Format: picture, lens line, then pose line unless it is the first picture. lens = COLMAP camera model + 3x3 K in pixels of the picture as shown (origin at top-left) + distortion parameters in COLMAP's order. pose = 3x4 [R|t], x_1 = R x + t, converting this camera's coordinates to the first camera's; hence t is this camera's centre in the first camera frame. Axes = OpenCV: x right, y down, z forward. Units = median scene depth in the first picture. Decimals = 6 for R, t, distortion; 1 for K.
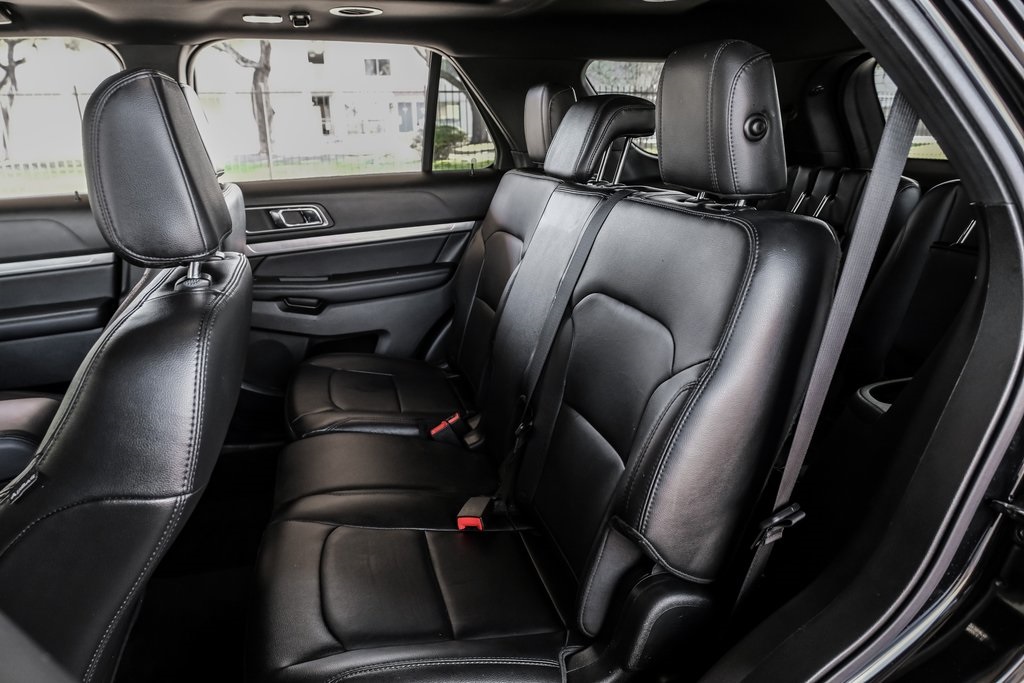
lens RADIAL K [[695.4, 0, 507.2], [0, 695.4, 347.4], [0, 0, 1]] dist [-0.032646, 0.015022]
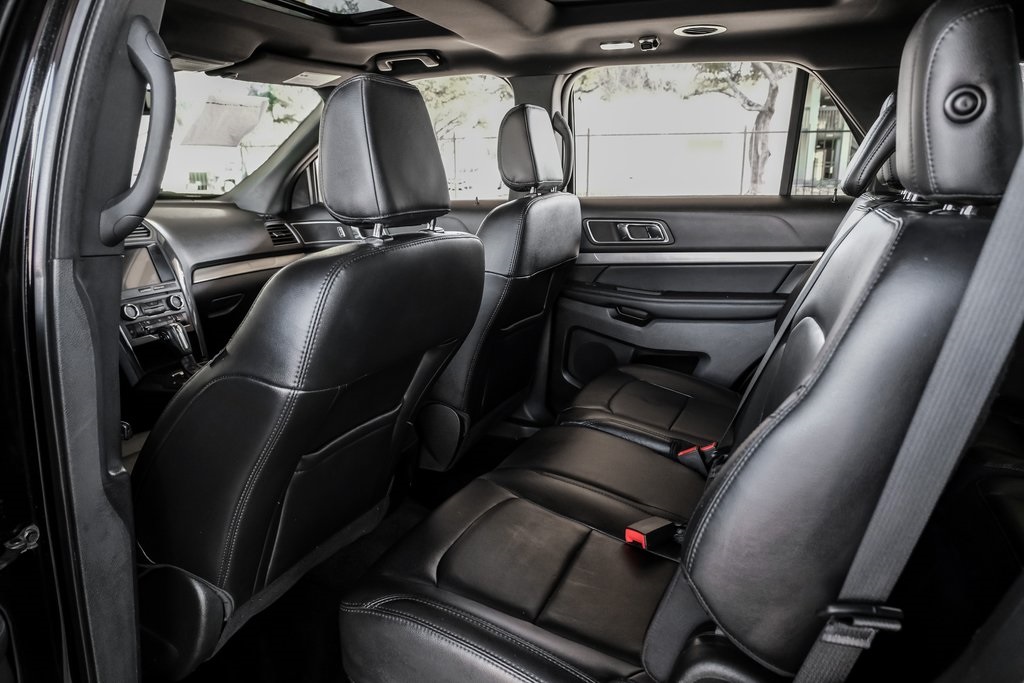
lens RADIAL K [[695.4, 0, 503.5], [0, 695.4, 345.4], [0, 0, 1]] dist [-0.032646, 0.015022]
pose [[0.771931, 0.165186, -0.613870, 0.214121], [-0.202632, 0.979216, 0.008691, 0.013821], [0.602547, 0.117681, 0.789359, 0.065599]]
